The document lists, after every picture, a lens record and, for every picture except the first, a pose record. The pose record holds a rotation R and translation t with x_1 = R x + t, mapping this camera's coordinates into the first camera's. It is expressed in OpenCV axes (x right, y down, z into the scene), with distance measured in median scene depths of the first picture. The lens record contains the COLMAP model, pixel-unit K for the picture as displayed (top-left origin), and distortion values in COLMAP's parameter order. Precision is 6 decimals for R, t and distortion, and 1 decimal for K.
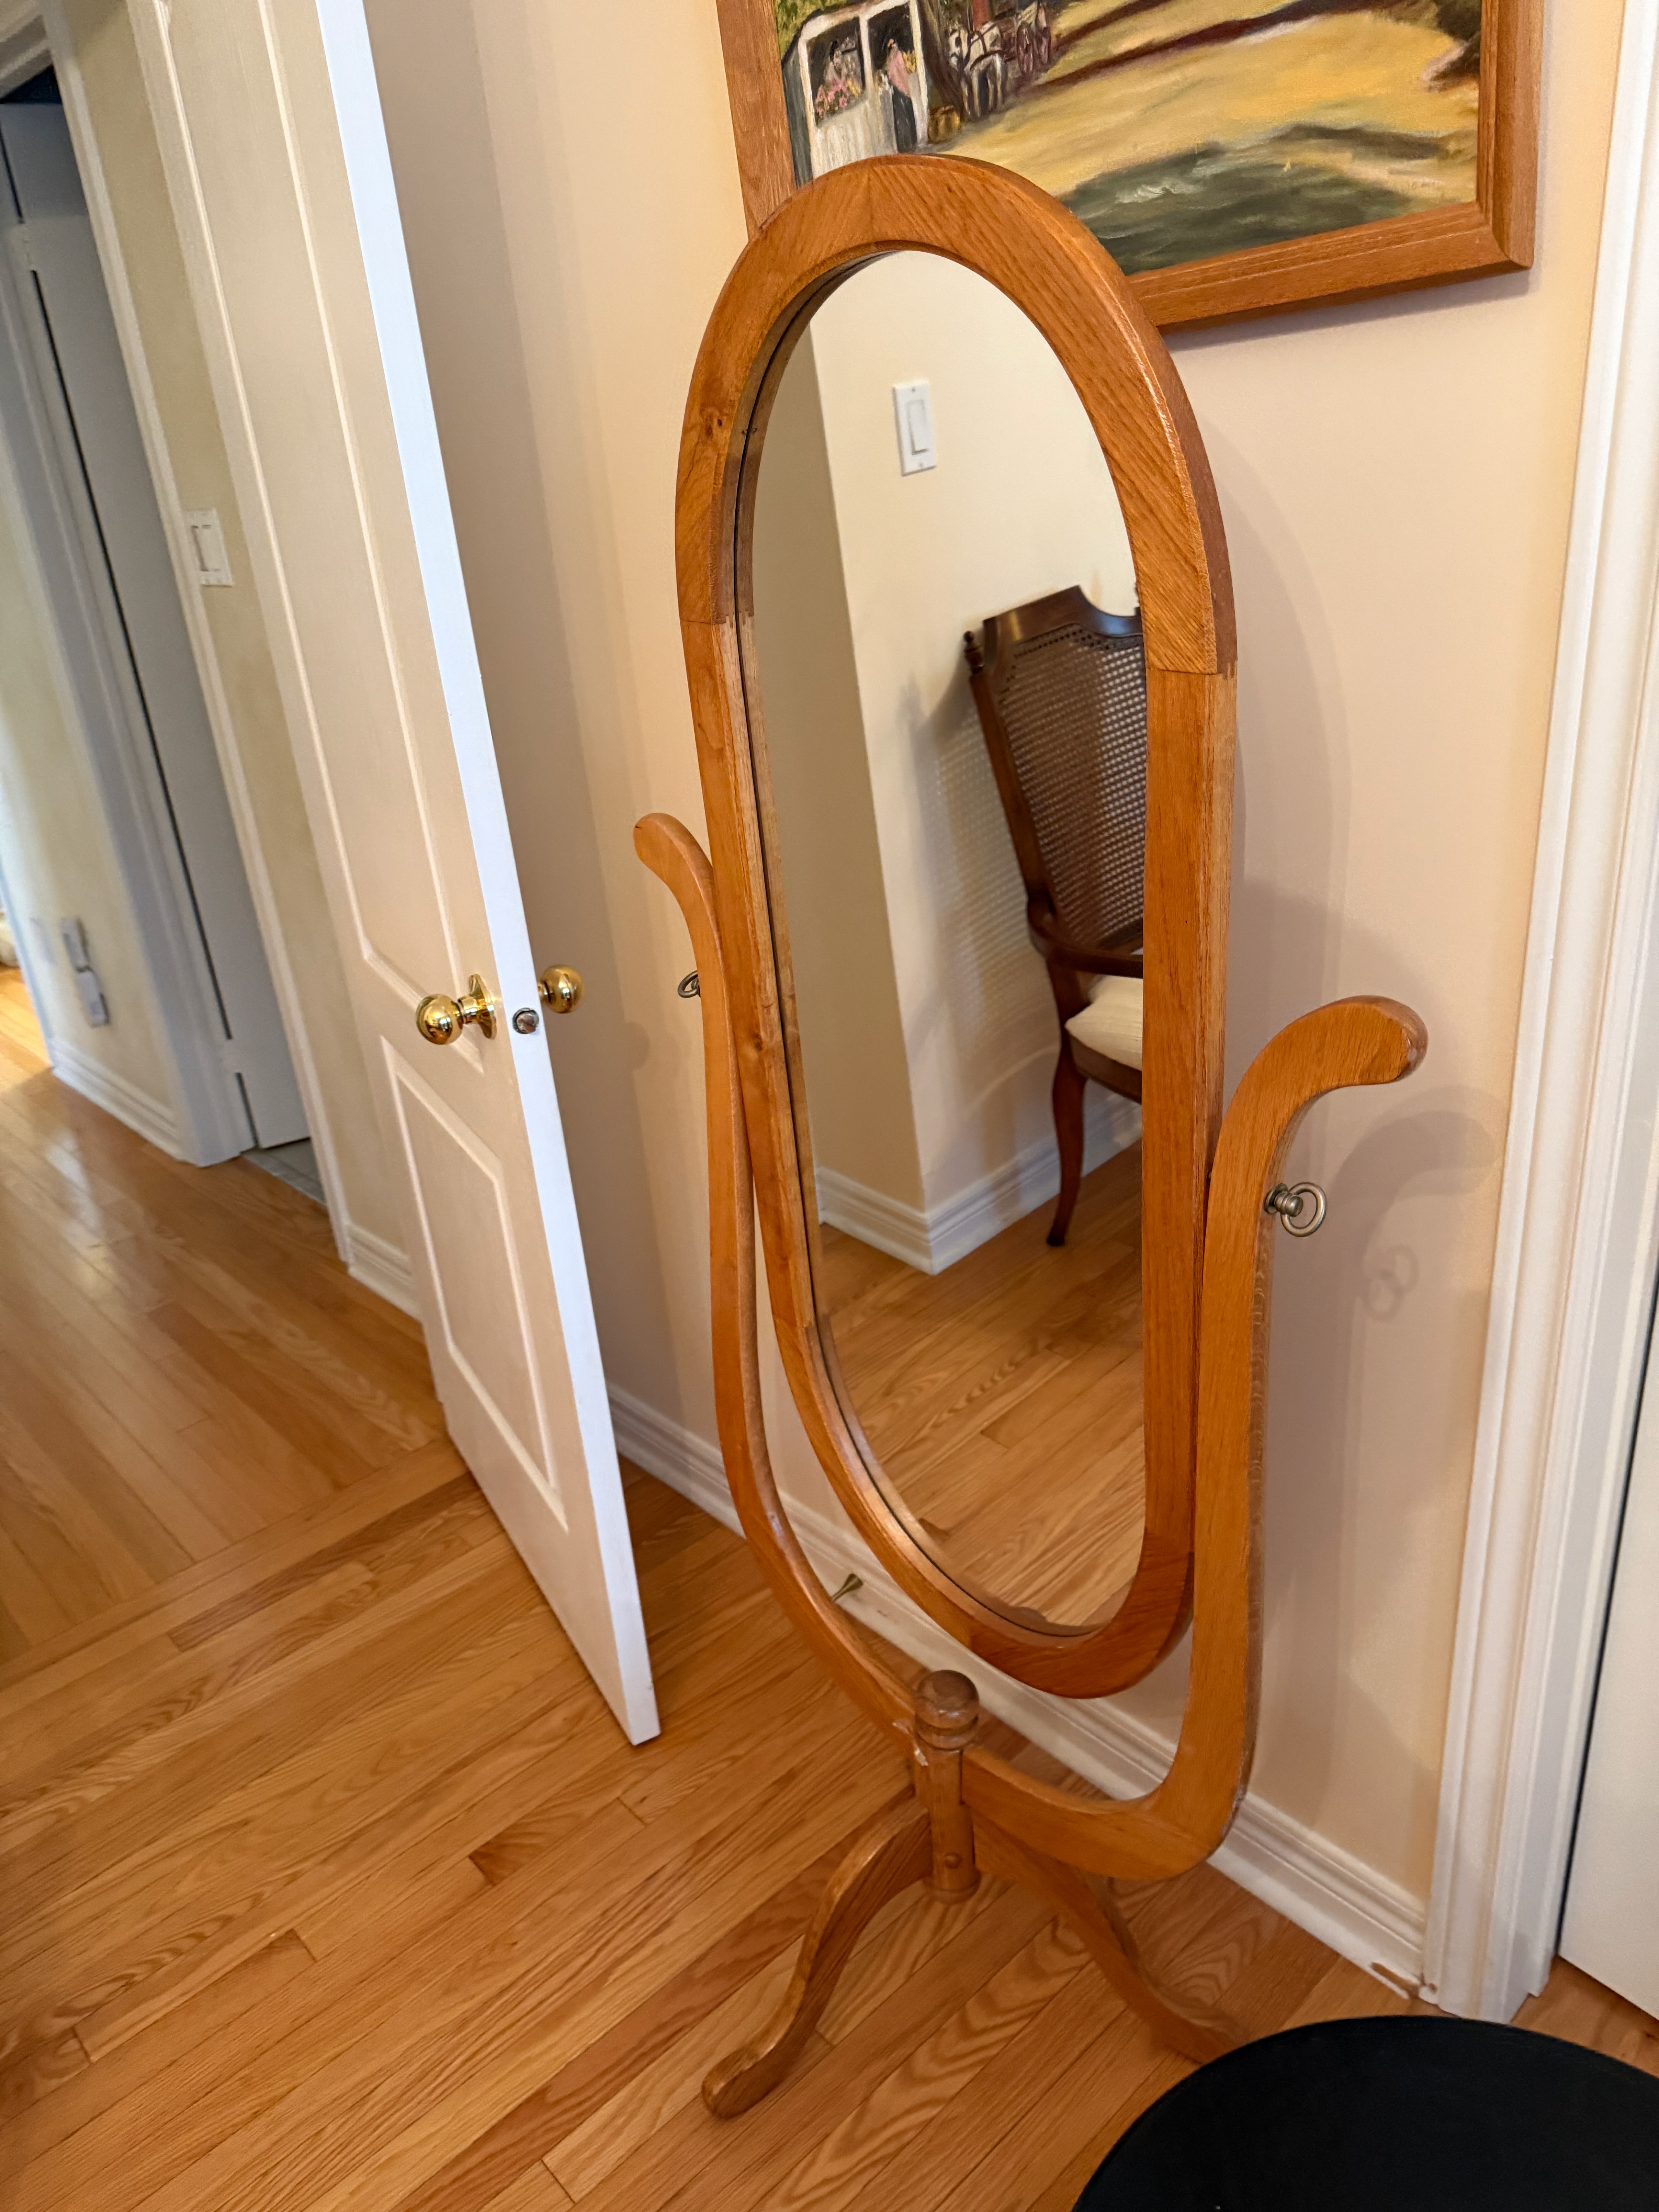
lens RADIAL K [[1569.6, 0, 829.5], [0, 1569.6, 1106.0], [0, 0, 1]] dist [0.034771, -0.030788]
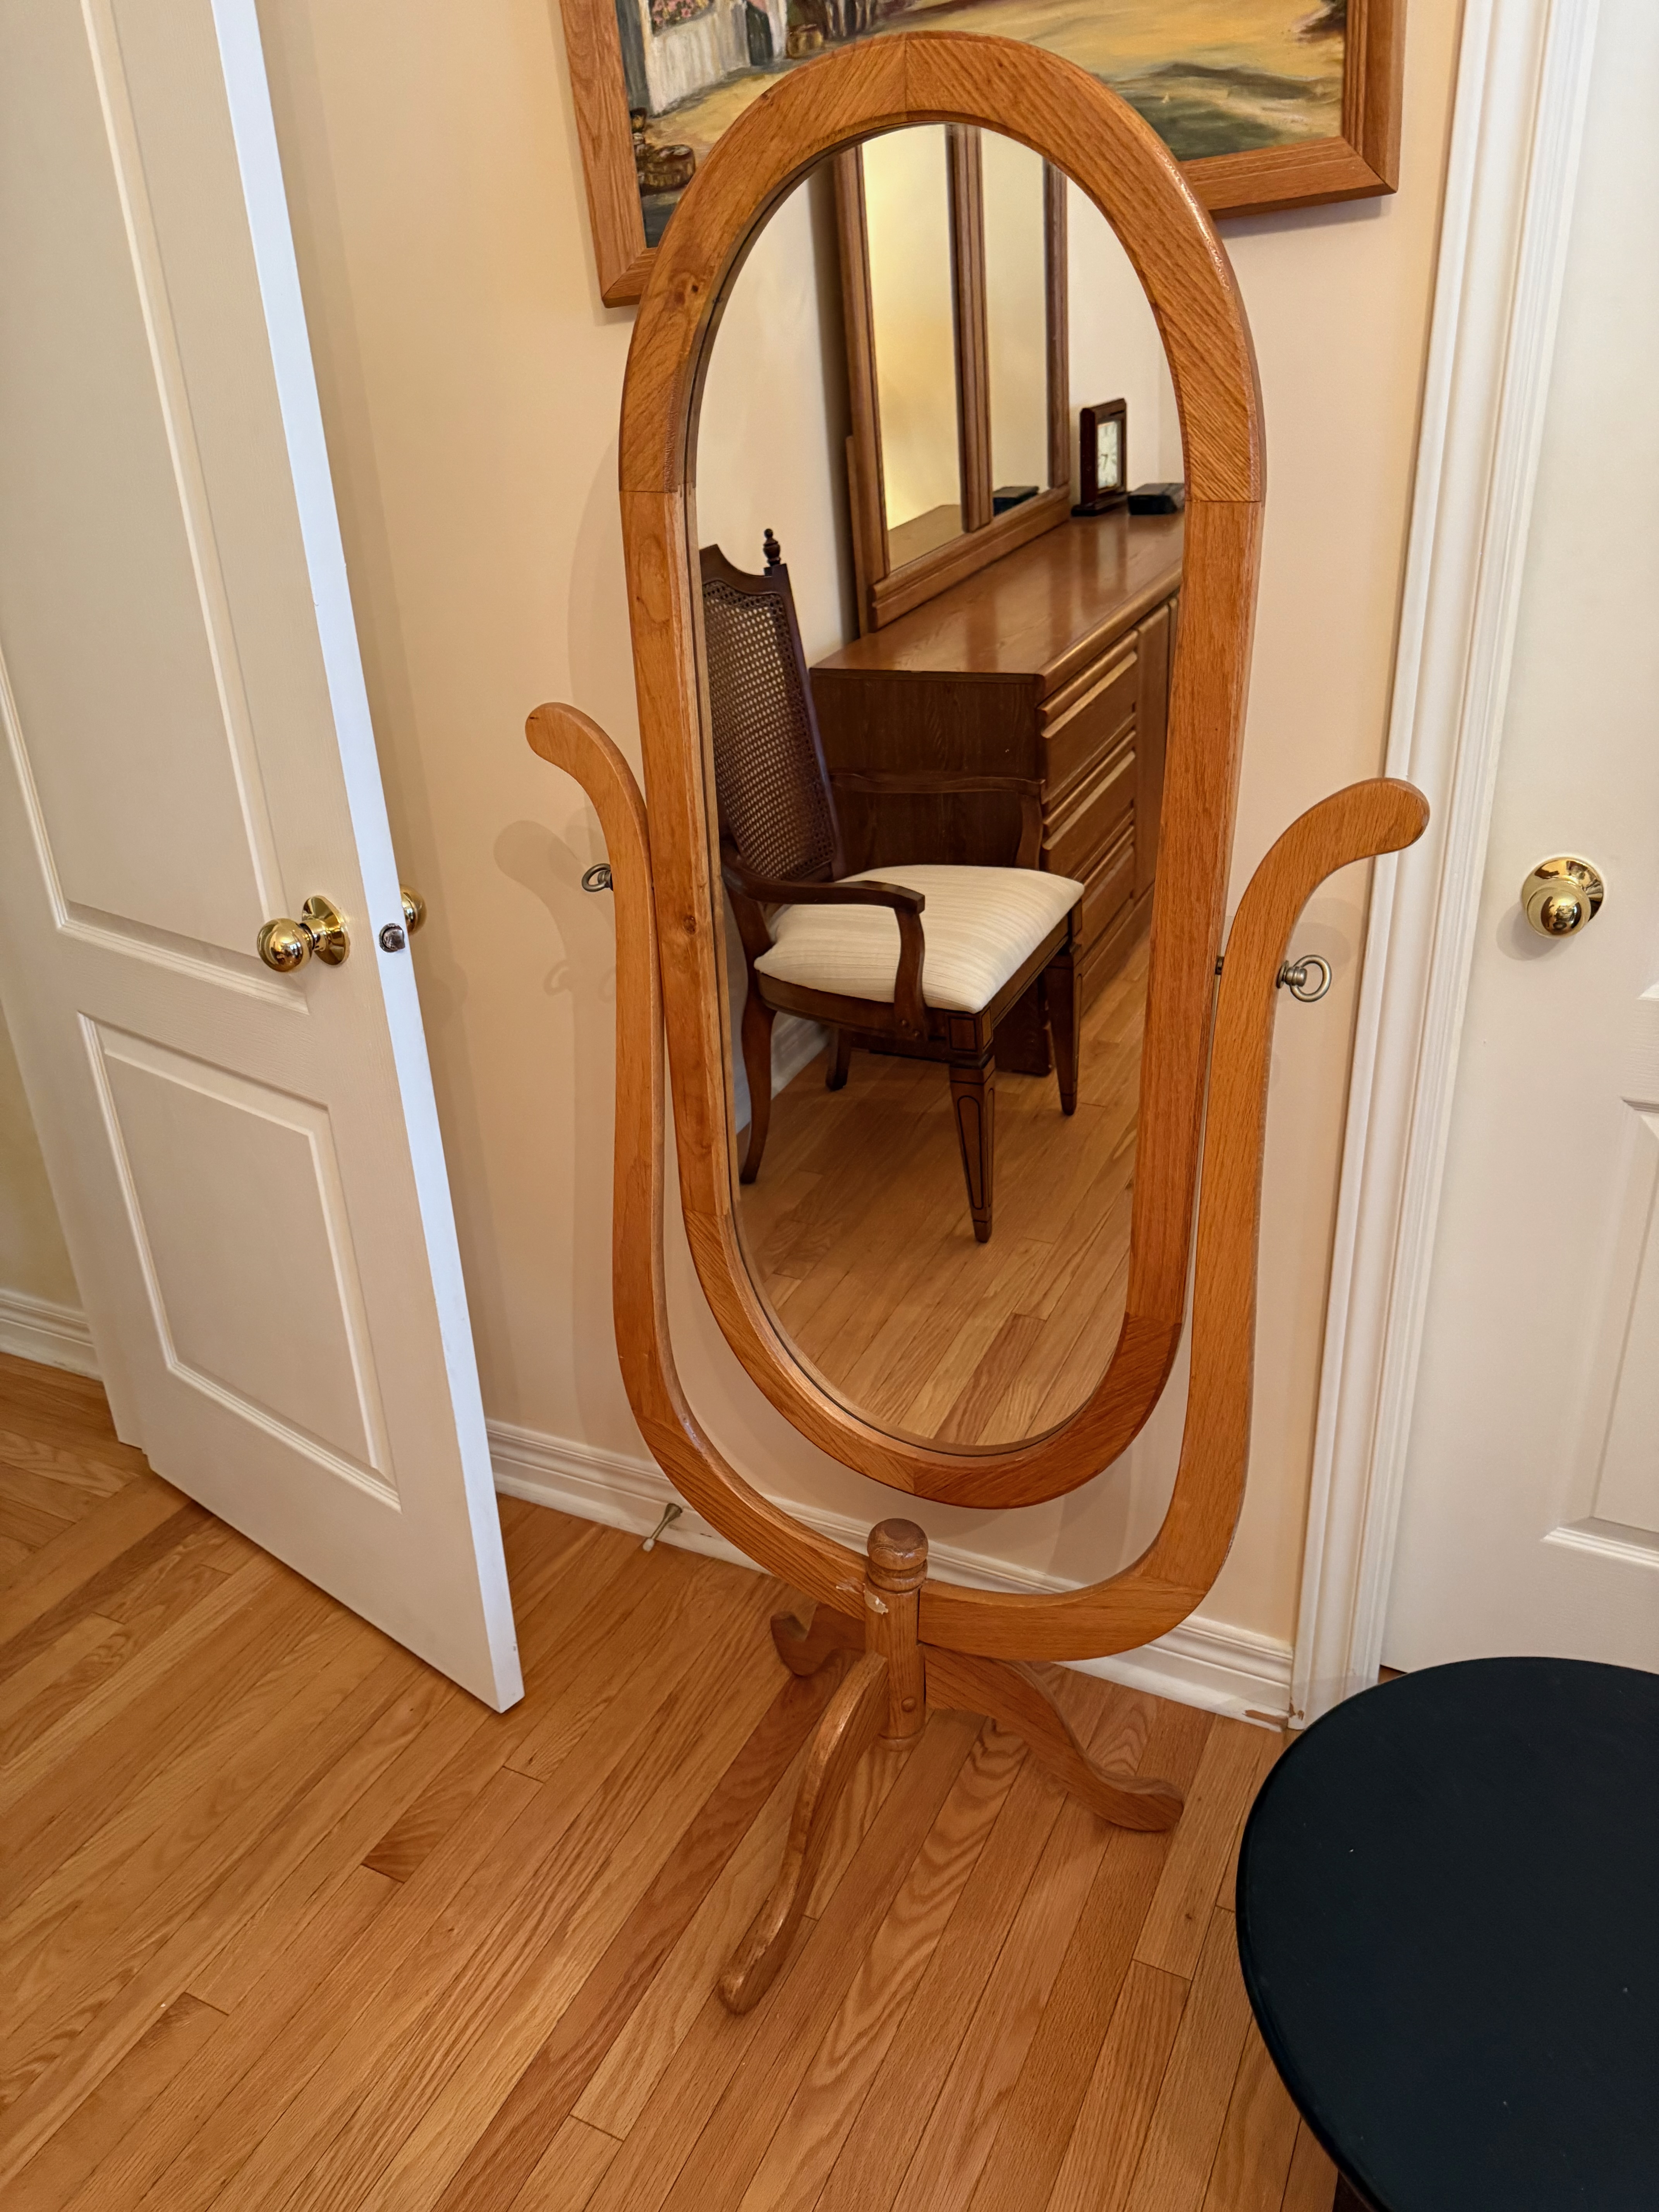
lens RADIAL K [[1577.6, 0, 789.5], [0, 1577.6, 1099.7], [0, 0, 1]] dist [0.048420, -0.044577]
pose [[0.930809, -0.105308, 0.350007, -0.361233], [0.116153, 0.993180, -0.010076, 0.091958], [-0.346559, 0.050033, 0.936693, 0.026878]]
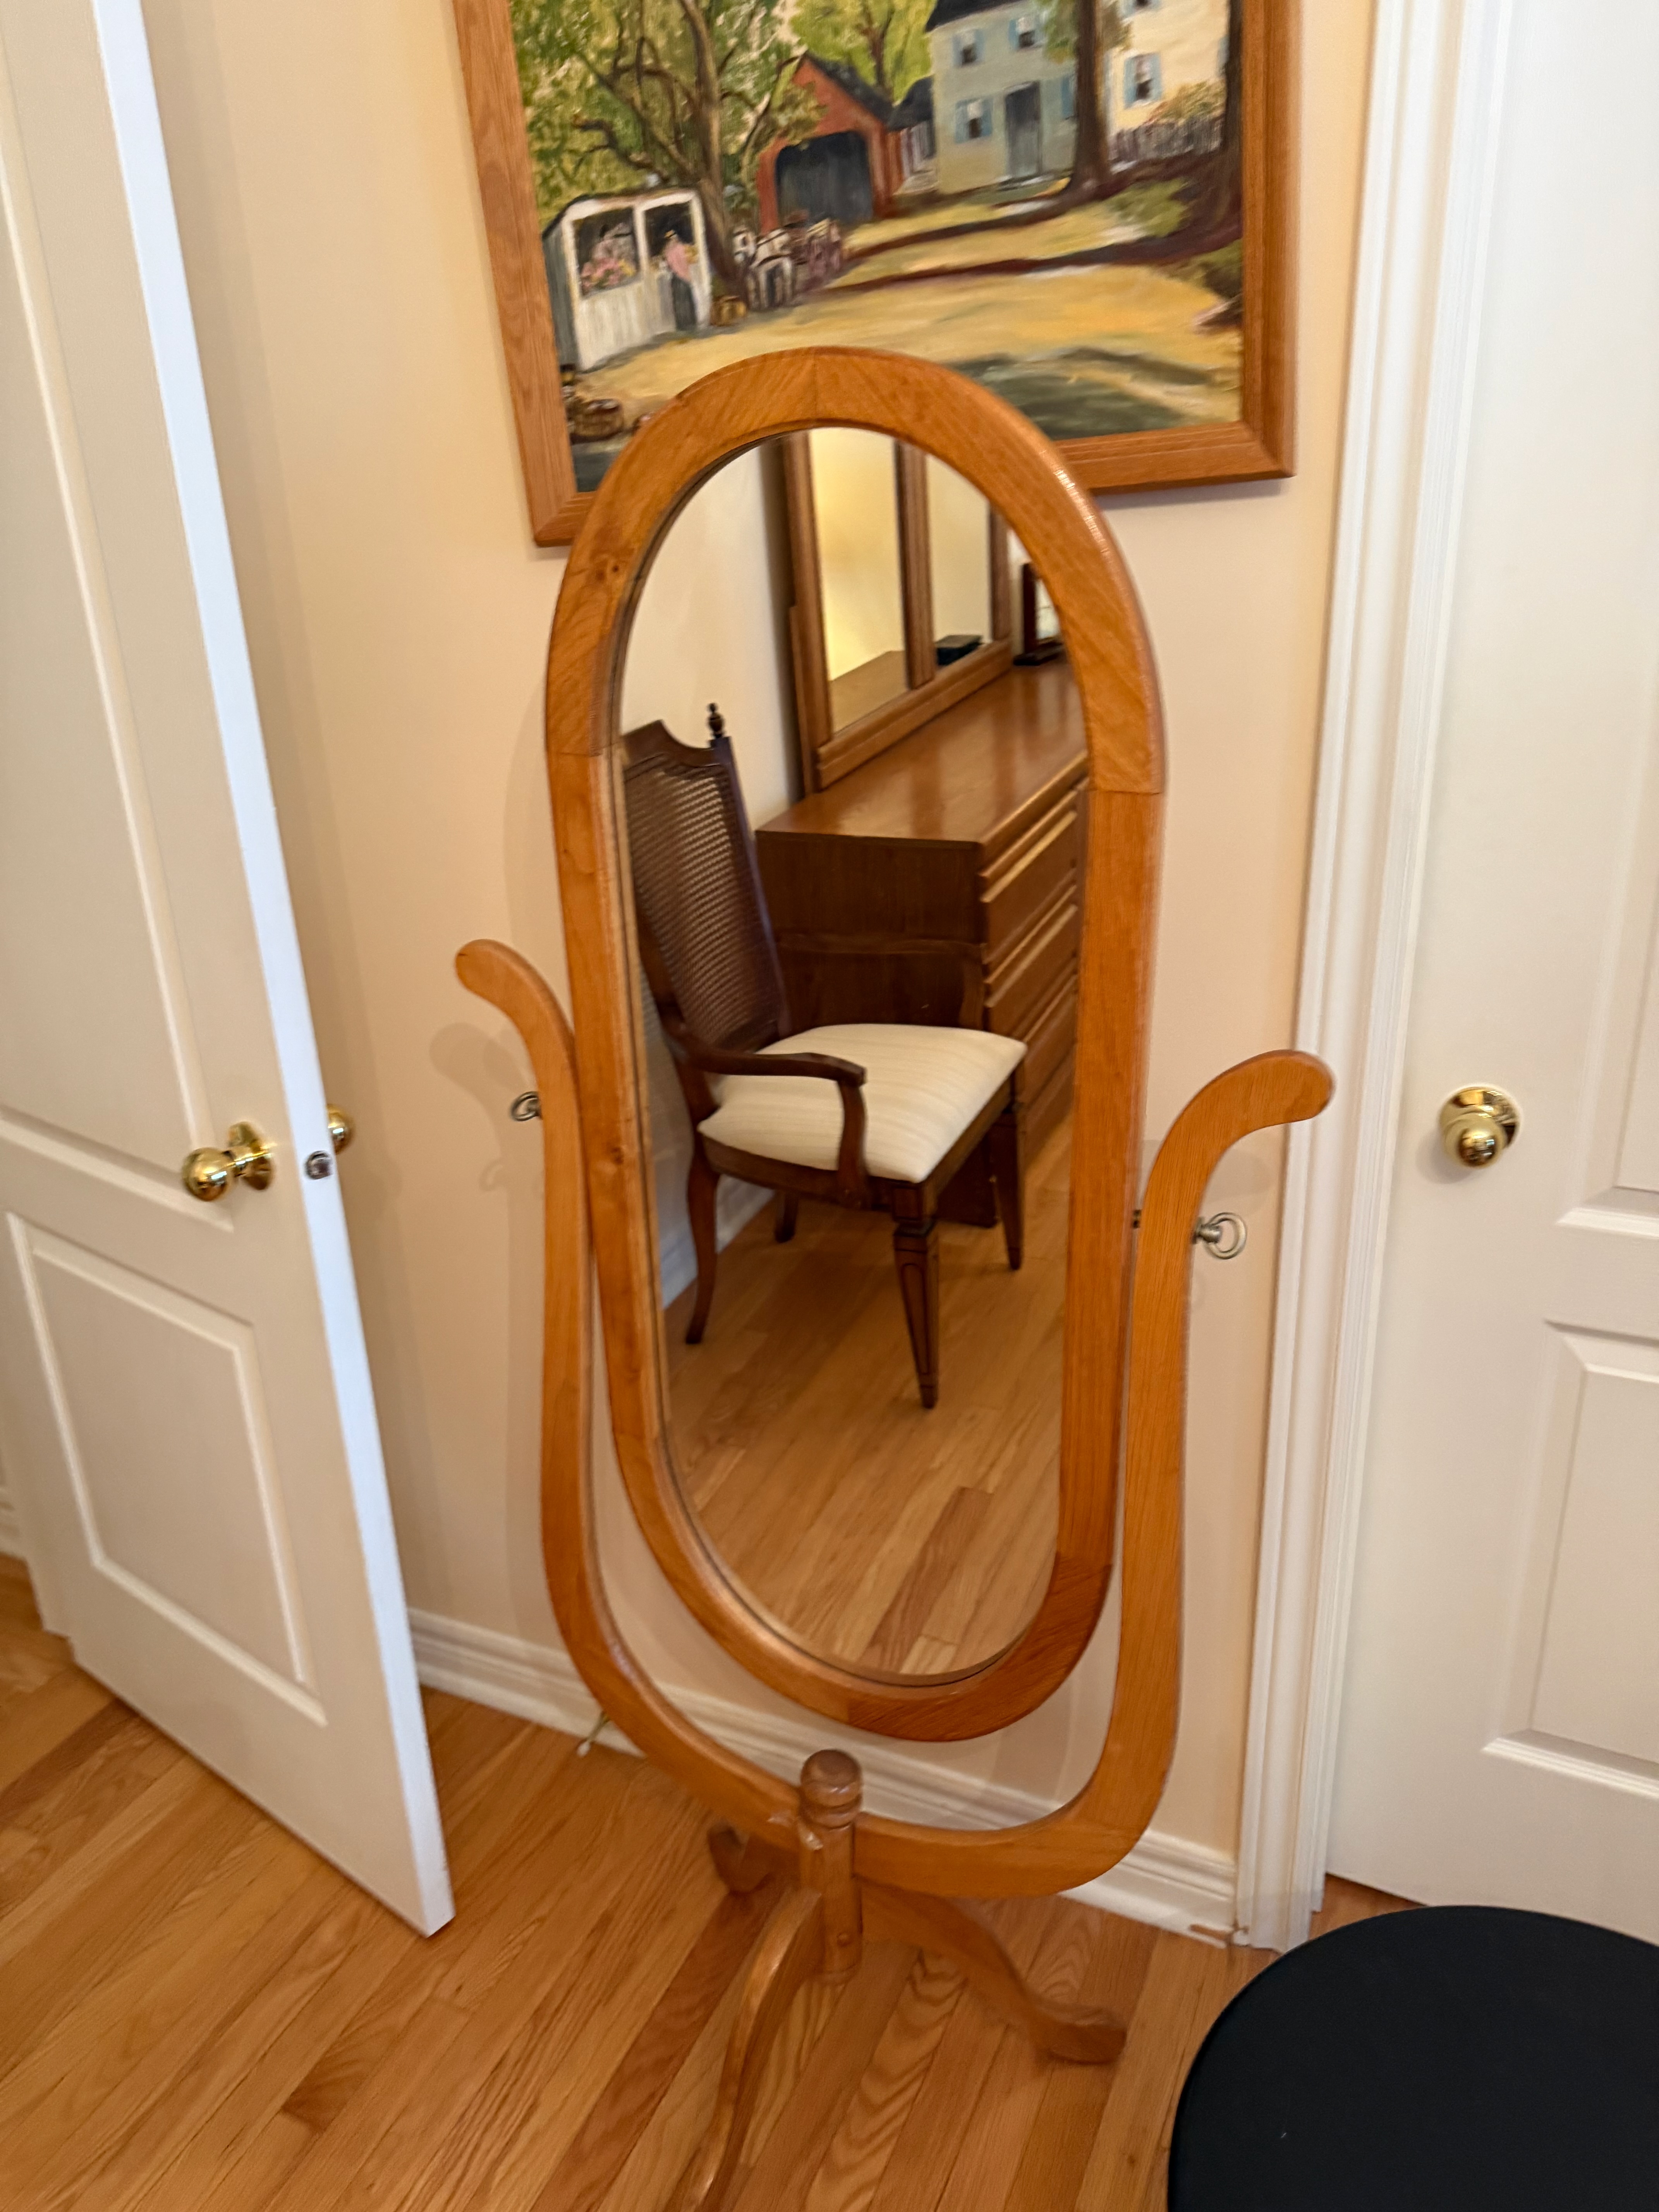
lens RADIAL K [[1577.6, 0, 789.5], [0, 1577.6, 1099.7], [0, 0, 1]] dist [0.048420, -0.044577]
pose [[0.922489, -0.090529, 0.375259, -0.328615], [0.120581, 0.991046, -0.057338, -0.004984], [-0.366708, 0.098143, 0.925145, 0.008968]]
